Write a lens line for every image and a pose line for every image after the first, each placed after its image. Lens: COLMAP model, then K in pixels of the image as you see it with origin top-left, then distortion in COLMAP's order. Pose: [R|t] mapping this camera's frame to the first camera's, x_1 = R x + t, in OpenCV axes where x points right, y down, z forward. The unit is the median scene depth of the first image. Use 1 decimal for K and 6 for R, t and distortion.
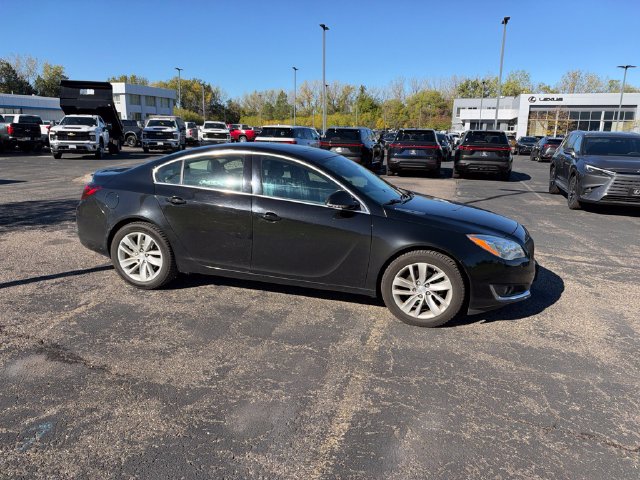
lens RADIAL K [[462.3, 0, 319.4], [0, 462.3, 244.0], [0, 0, 1]] dist [0.011128, -0.028630]
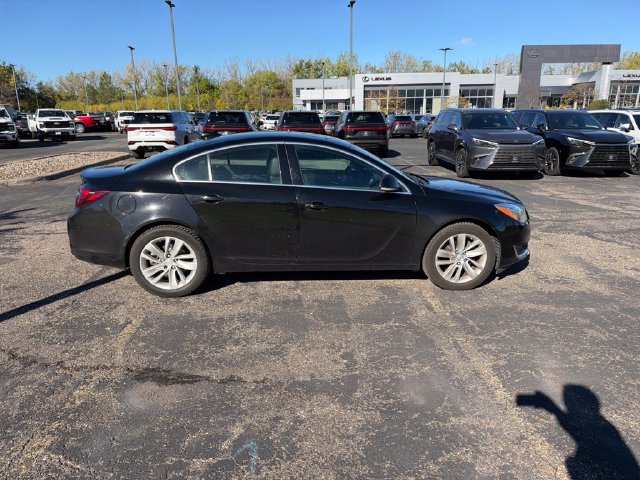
lens RADIAL K [[462.3, 0, 320.9], [0, 462.3, 245.6], [0, 0, 1]] dist [0.011128, -0.028630]
pose [[0.941847, -0.120389, 0.313738, -0.381523], [0.107439, 0.992500, 0.058315, -0.027435], [-0.318405, -0.021216, 0.947717, 0.033728]]
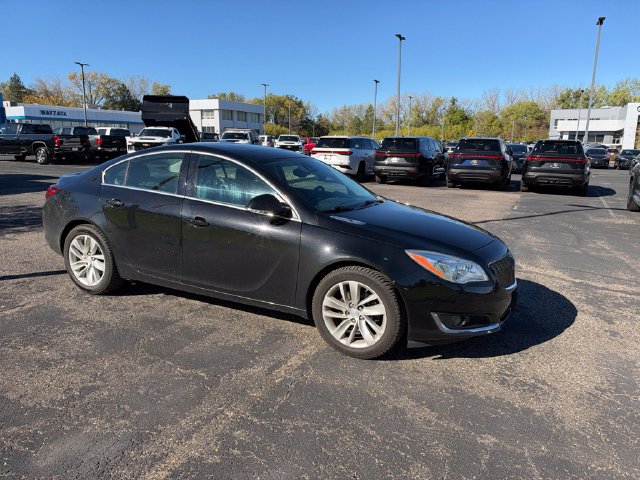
lens RADIAL K [[462.3, 0, 319.3], [0, 462.3, 244.2], [0, 0, 1]] dist [0.011128, -0.028630]
pose [[0.982367, 0.037370, -0.183192, 0.261762], [-0.042400, 0.998821, -0.023620, -0.003576], [0.182093, 0.030971, 0.982793, 0.135892]]
